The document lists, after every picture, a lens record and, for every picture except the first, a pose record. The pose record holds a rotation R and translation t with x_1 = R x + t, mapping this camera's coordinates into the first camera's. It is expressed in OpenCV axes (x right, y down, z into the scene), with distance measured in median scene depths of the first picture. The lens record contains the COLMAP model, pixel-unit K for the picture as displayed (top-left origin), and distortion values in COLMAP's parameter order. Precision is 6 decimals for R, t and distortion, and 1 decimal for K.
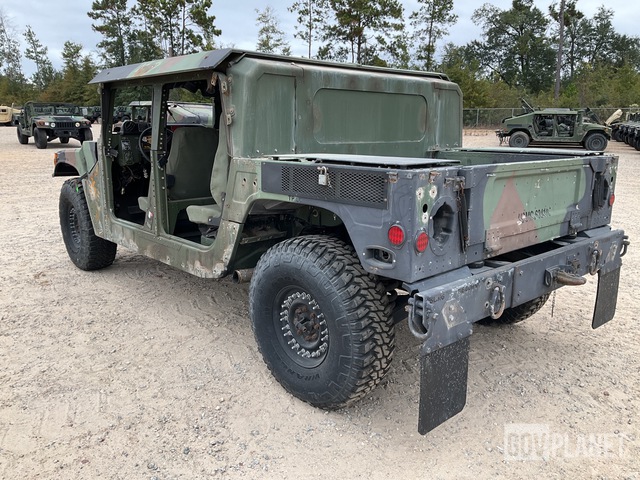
lens RADIAL K [[530.9, 0, 329.4], [0, 530.9, 238.0], [0, 0, 1]] dist [-0.001208, -0.007968]
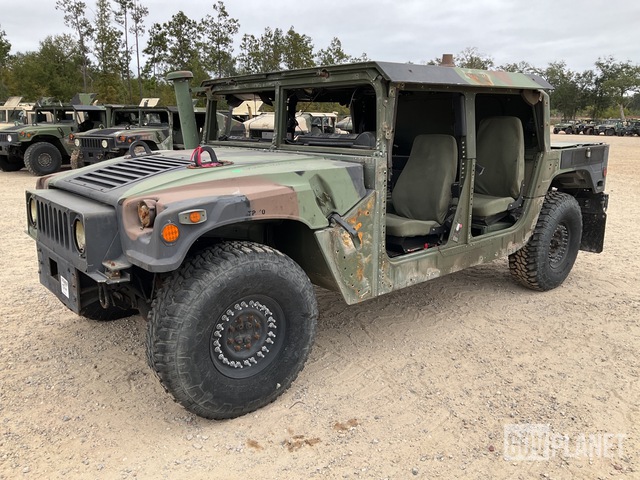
lens RADIAL K [[530.9, 0, 329.4], [0, 530.9, 238.0], [0, 0, 1]] dist [-0.001208, -0.007968]
pose [[0.034487, -0.232600, 0.971961, -1.352725], [0.205135, 0.953480, 0.220898, -0.298369], [-0.978126, 0.191765, 0.080597, 1.224537]]
